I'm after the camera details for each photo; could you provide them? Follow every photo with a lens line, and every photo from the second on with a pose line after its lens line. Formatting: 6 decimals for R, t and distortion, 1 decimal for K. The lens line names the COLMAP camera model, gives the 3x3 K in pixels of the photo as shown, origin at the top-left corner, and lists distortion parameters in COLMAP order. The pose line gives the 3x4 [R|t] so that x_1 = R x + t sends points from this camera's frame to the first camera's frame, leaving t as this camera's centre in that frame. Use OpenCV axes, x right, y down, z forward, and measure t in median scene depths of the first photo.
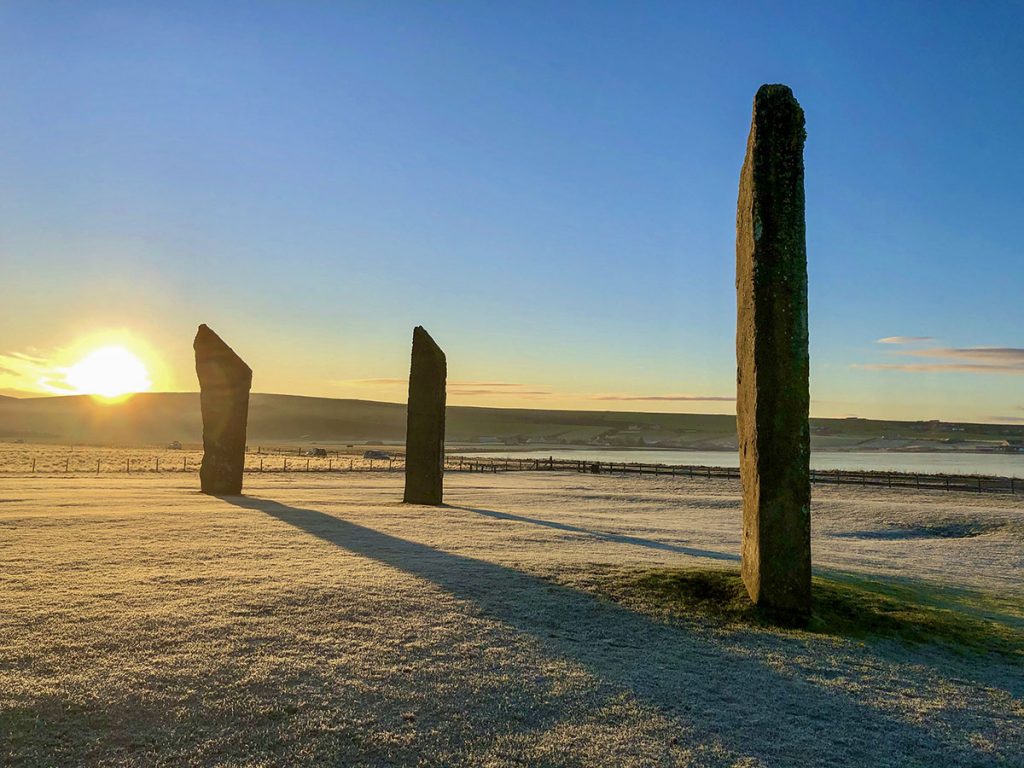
lens RADIAL K [[810.9, 0, 514.0], [0, 810.9, 380.1], [0, 0, 1]] dist [0.003858, -0.008824]
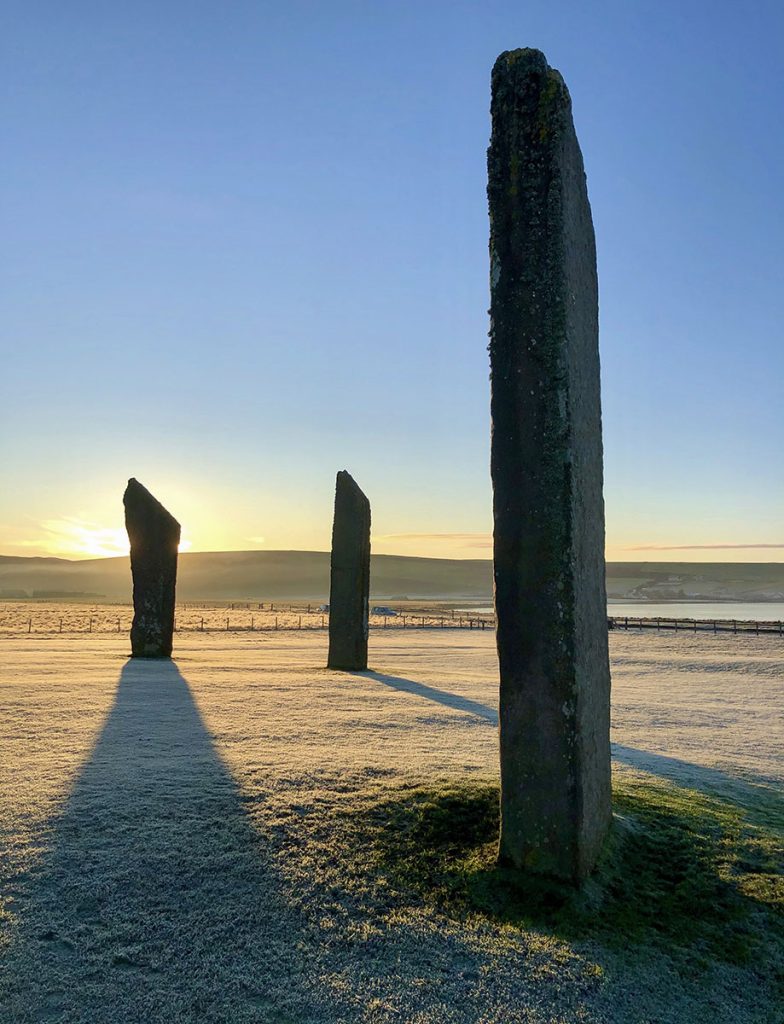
lens RADIAL K [[825.4, 0, 408.8], [0, 825.4, 504.6], [0, 0, 1]] dist [0.013172, 0.003294]
pose [[0.986713, -0.030438, -0.159597, 0.092347], [0.024872, 0.999015, -0.036761, 0.006475], [0.160559, 0.032303, 0.986498, 0.095409]]
